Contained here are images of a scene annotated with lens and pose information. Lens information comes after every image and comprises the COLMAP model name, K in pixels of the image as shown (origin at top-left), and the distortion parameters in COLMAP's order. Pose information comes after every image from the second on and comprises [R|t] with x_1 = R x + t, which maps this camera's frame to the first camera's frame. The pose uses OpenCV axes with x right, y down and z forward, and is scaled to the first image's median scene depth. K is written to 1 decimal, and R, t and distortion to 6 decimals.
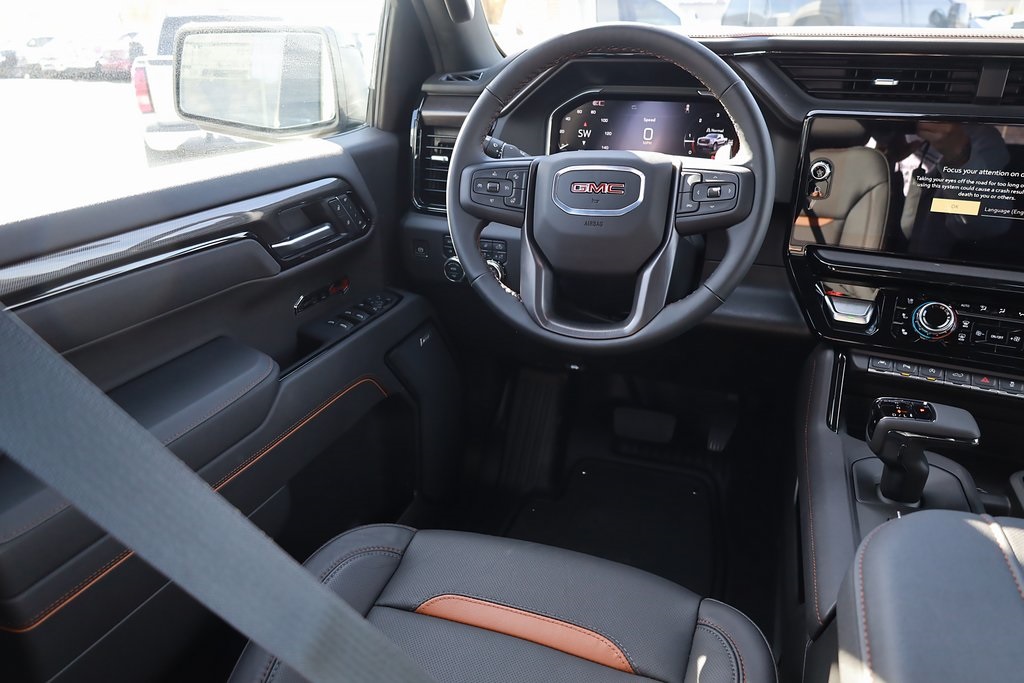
lens RADIAL K [[698.3, 0, 500.1], [0, 698.3, 341.7], [0, 0, 1]] dist [-0.006280, 0.002318]
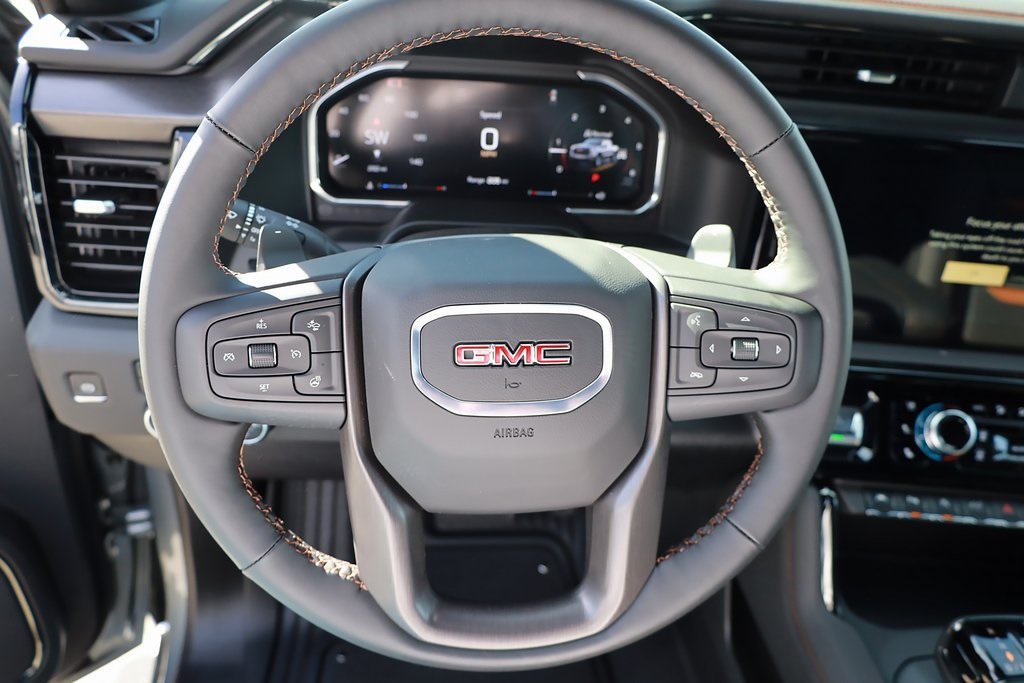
lens RADIAL K [[720.2, 0, 512.0], [0, 720.2, 341.5], [0, 0, 1]] dist [-0.001383, -0.001844]
pose [[0.908848, -0.156622, 0.386606, -0.041260], [0.099508, 0.981480, 0.163692, -0.290644], [-0.405084, -0.110301, 0.907602, 0.540353]]
